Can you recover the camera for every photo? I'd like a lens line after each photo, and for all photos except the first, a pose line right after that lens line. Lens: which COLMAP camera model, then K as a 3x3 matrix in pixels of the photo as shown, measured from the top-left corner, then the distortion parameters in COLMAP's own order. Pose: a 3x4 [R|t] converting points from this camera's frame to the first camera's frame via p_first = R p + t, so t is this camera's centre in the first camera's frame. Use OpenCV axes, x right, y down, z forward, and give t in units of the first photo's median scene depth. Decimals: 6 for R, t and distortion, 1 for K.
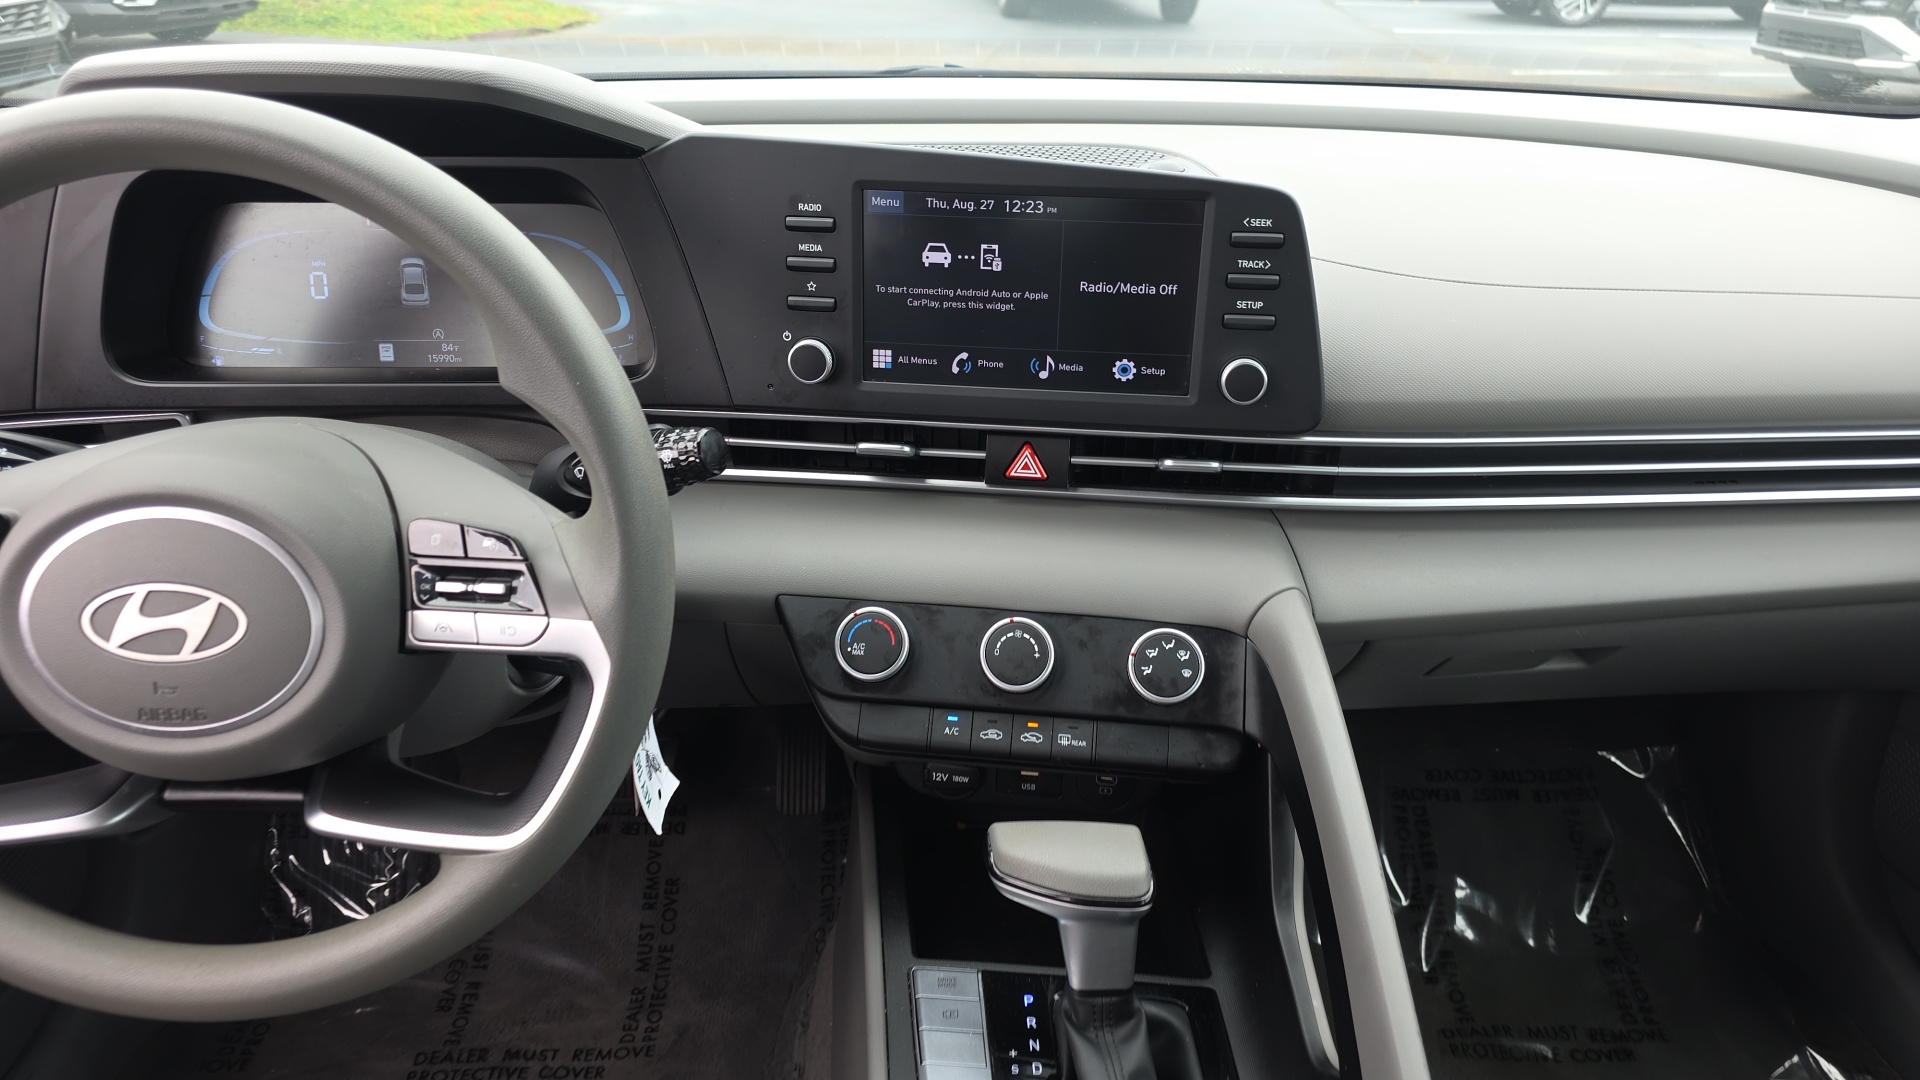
lens RADIAL K [[1309.6, 0, 977.7], [0, 1309.6, 557.8], [0, 0, 1]] dist [0.049023, -0.058578]
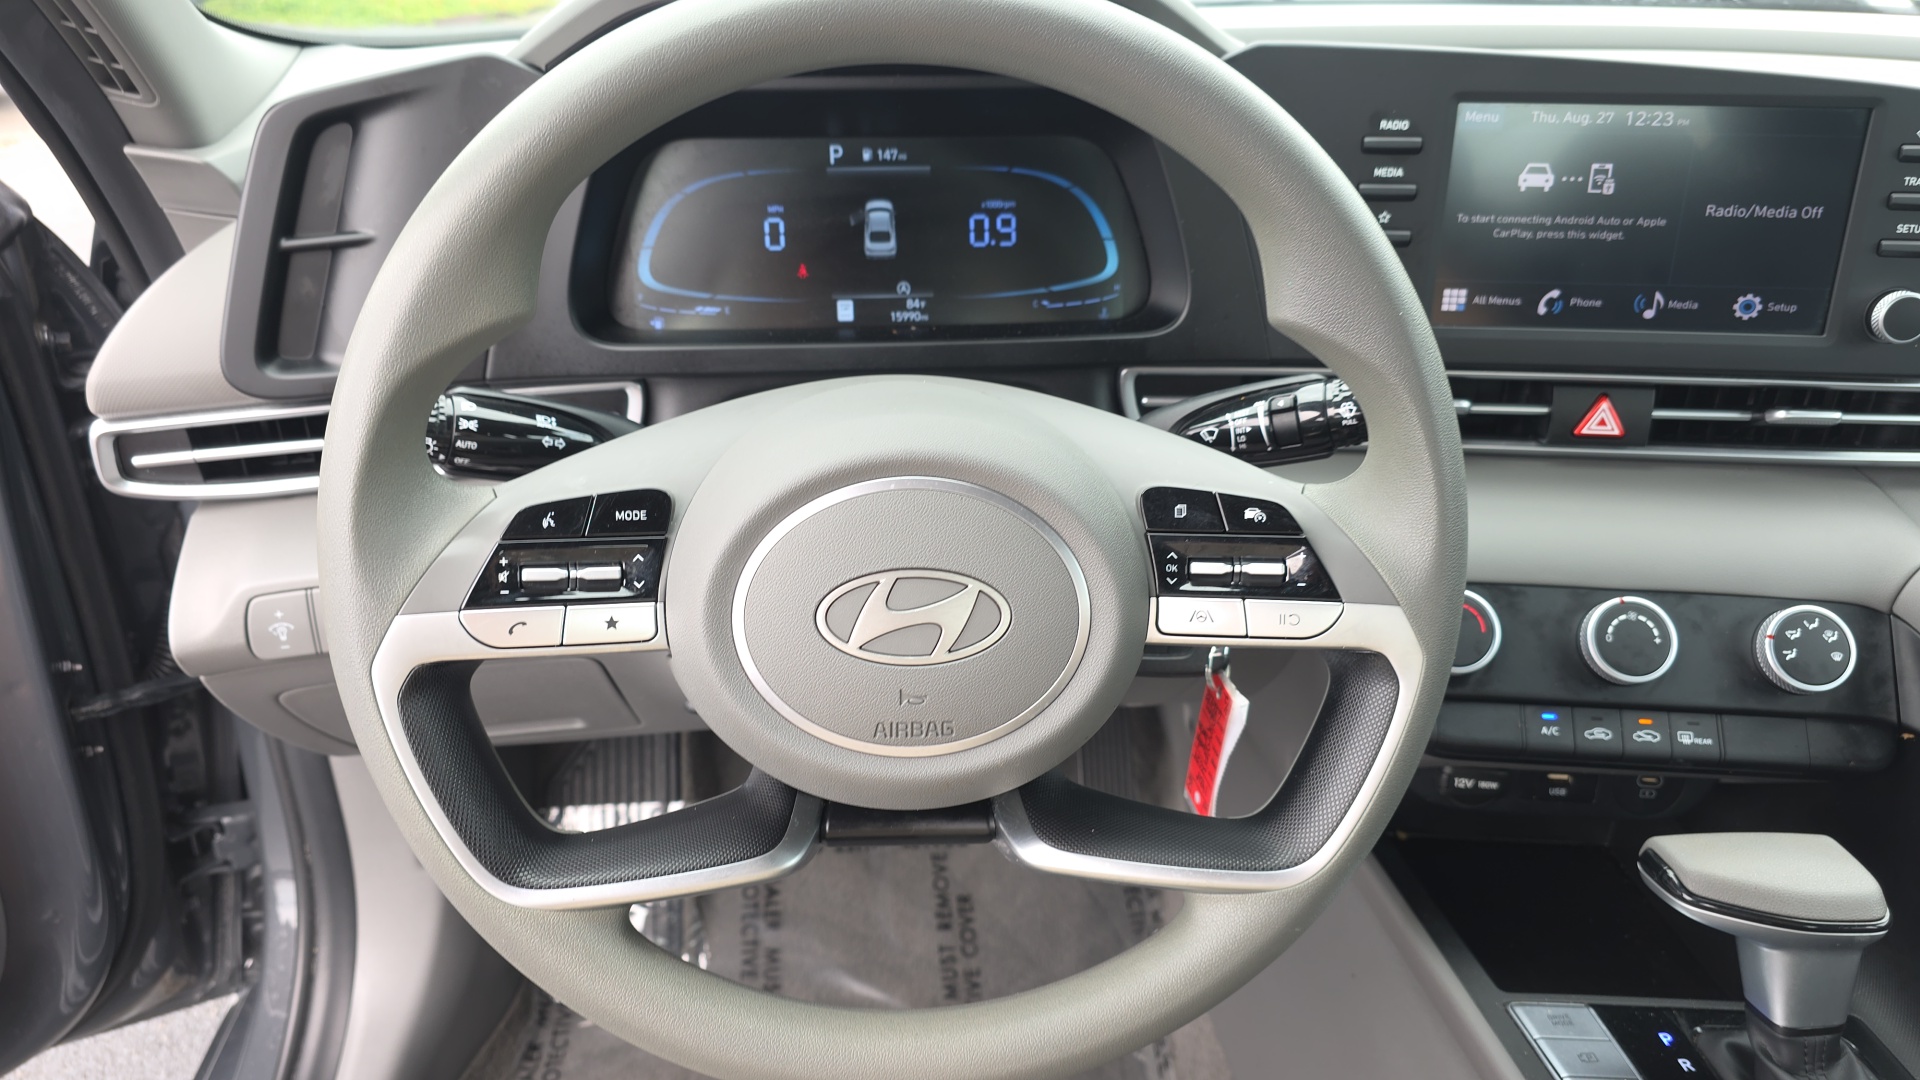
lens RADIAL K [[1309.6, 0, 950.8], [0, 1309.6, 545.3], [0, 0, 1]] dist [0.049023, -0.058578]
pose [[0.999571, -0.022181, 0.019111, -0.429302], [0.022266, 0.999743, -0.004219, 0.005536], [-0.019012, 0.004643, 0.999808, 0.140353]]
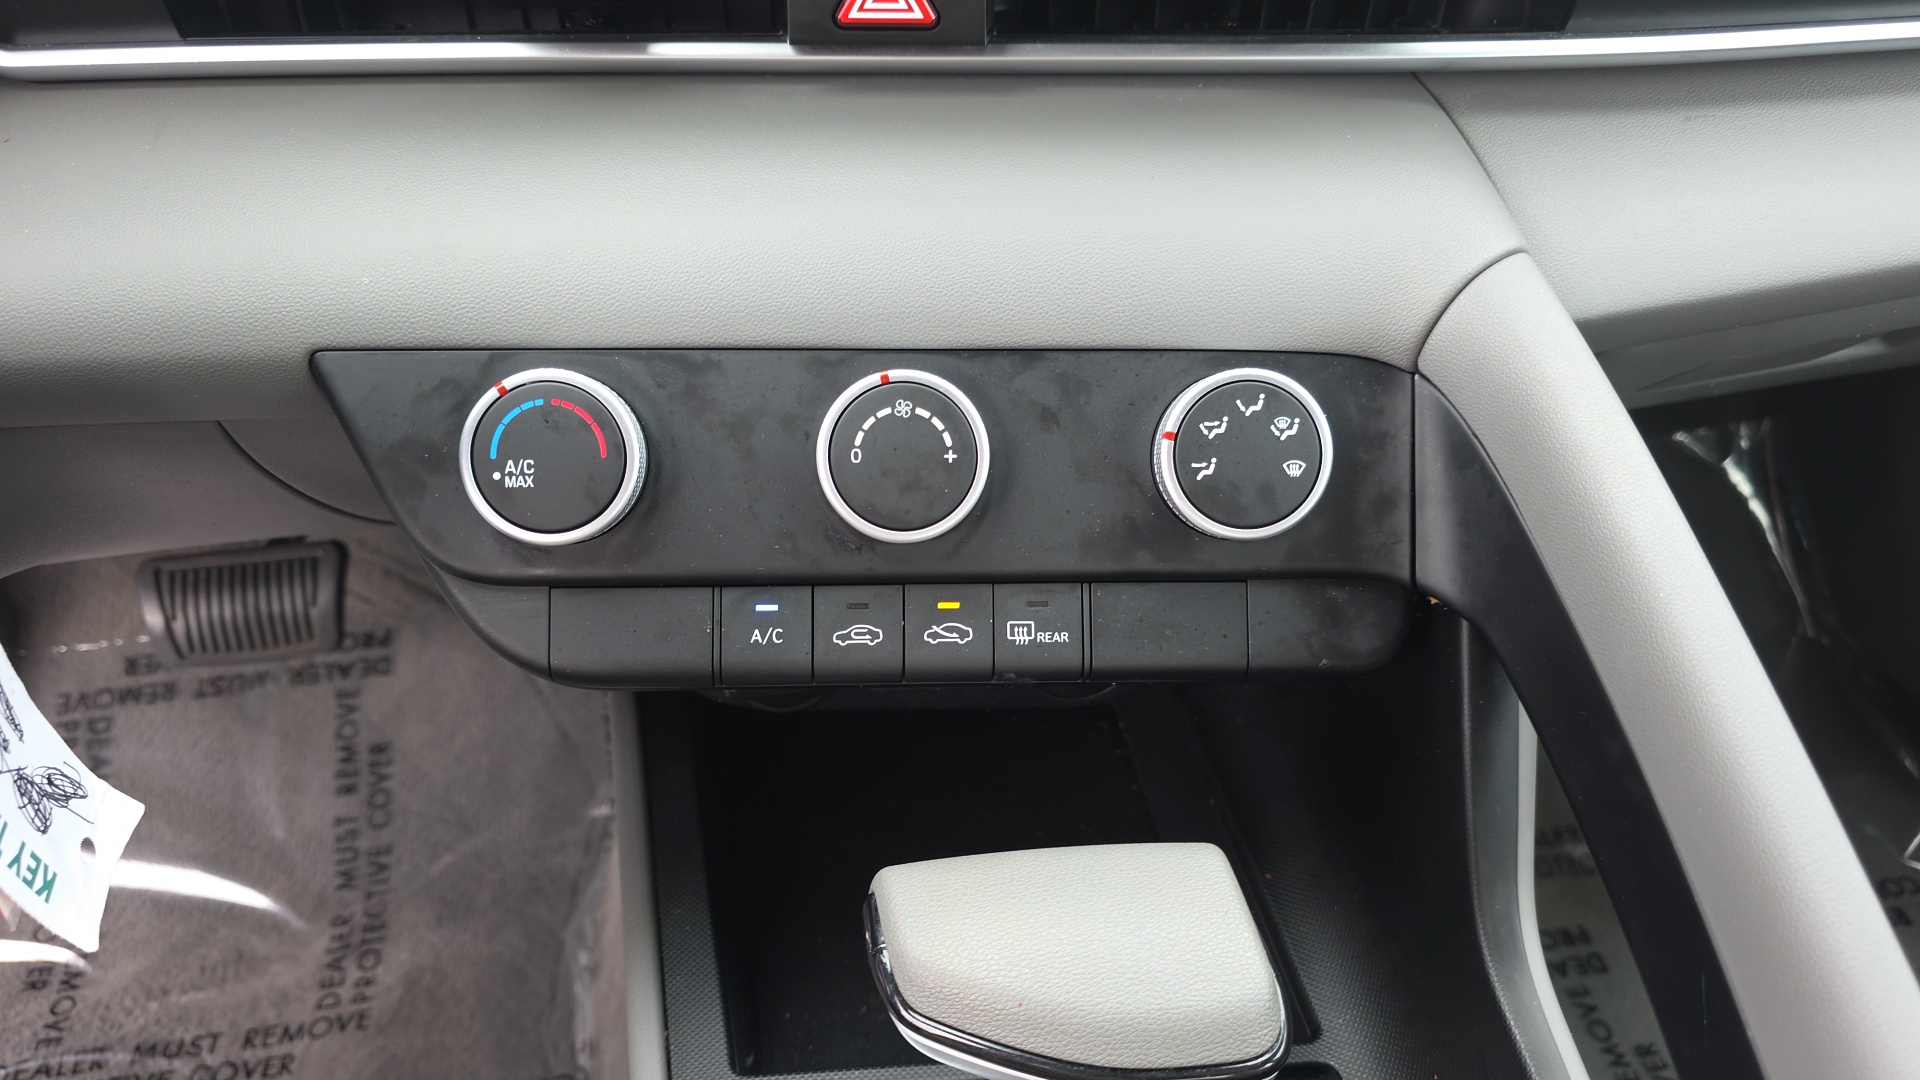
lens RADIAL K [[1309.6, 0, 961.5], [0, 1309.6, 541.5], [0, 0, 1]] dist [0.049023, -0.058578]
pose [[0.990348, -0.090769, 0.104746, 0.001534], [0.062884, 0.967725, 0.244037, -0.002246], [-0.123516, -0.235095, 0.964093, 0.575852]]
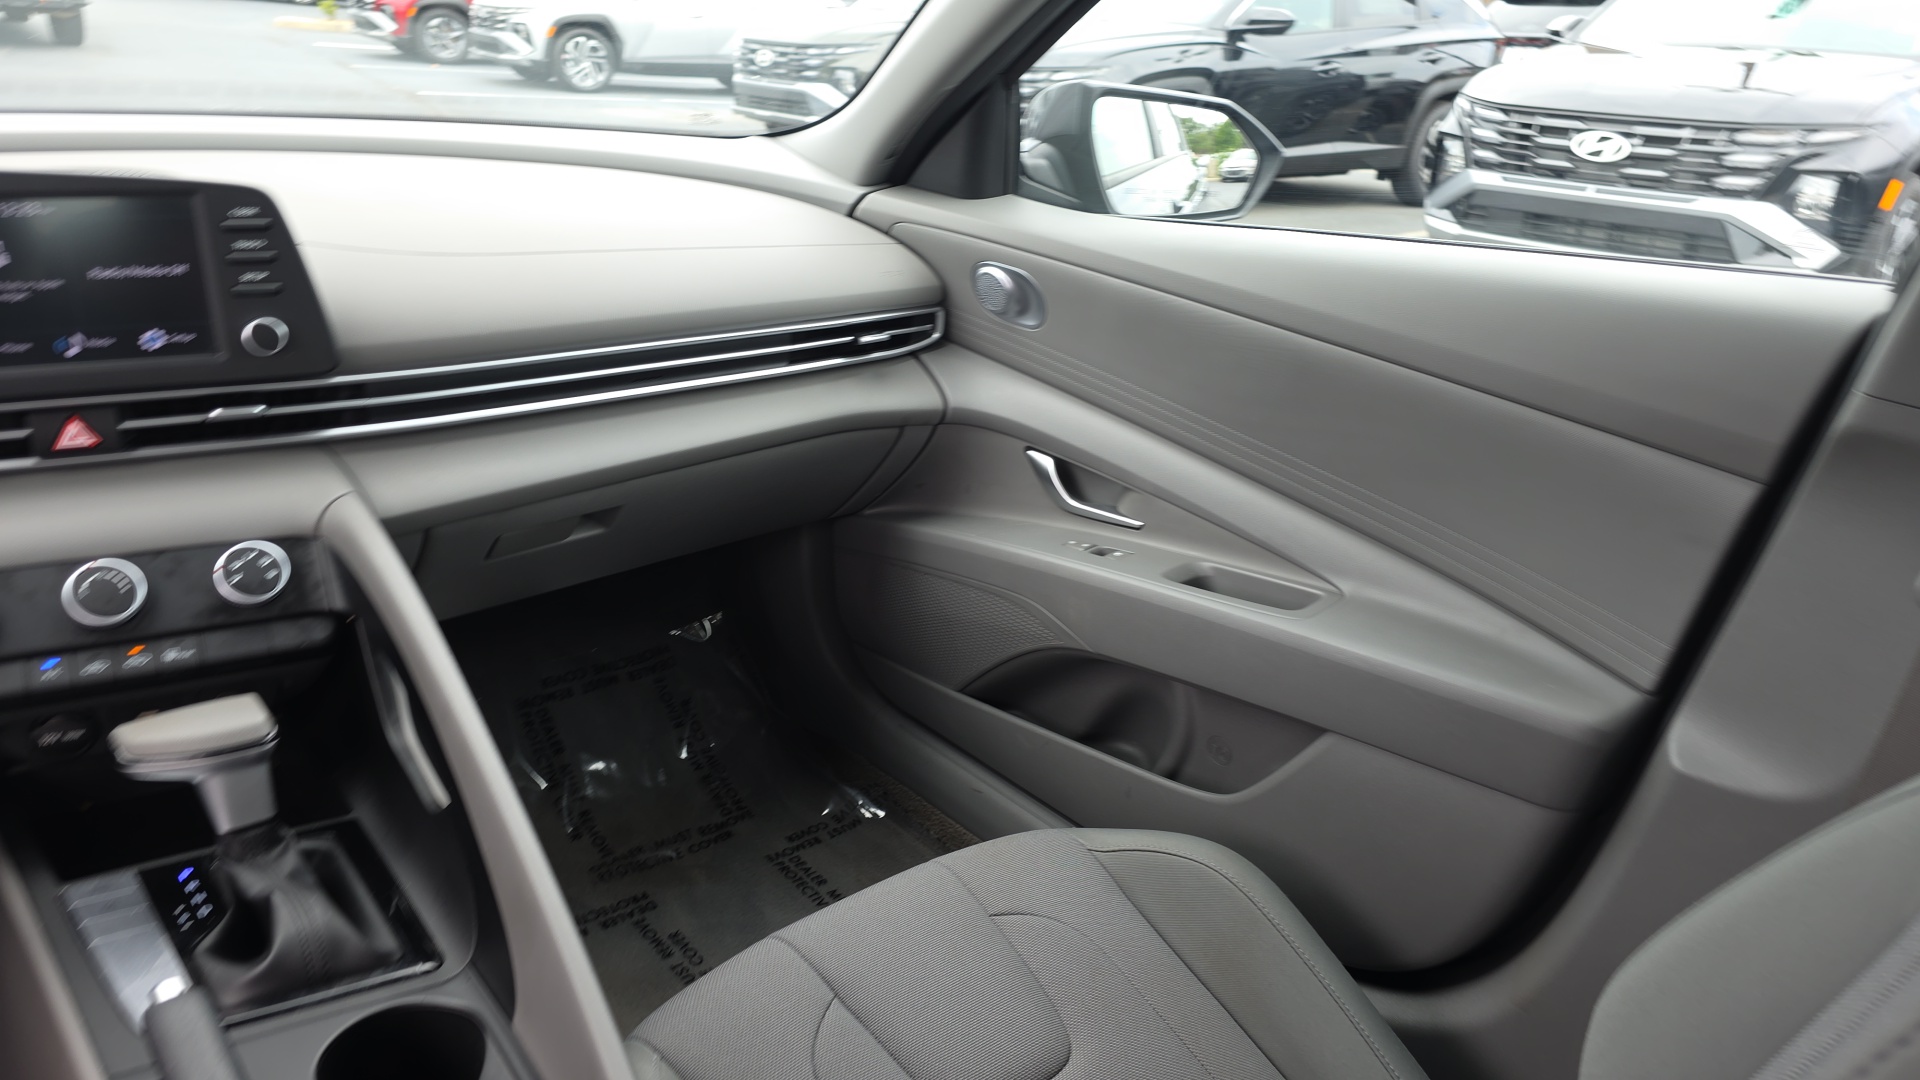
lens RADIAL K [[1309.6, 0, 979.5], [0, 1309.6, 532.9], [0, 0, 1]] dist [0.049023, -0.058578]
pose [[0.788978, -0.194146, 0.582942, -0.030721], [0.229162, 0.973288, 0.013992, 0.181777], [-0.570086, 0.122549, 0.812394, -0.382052]]
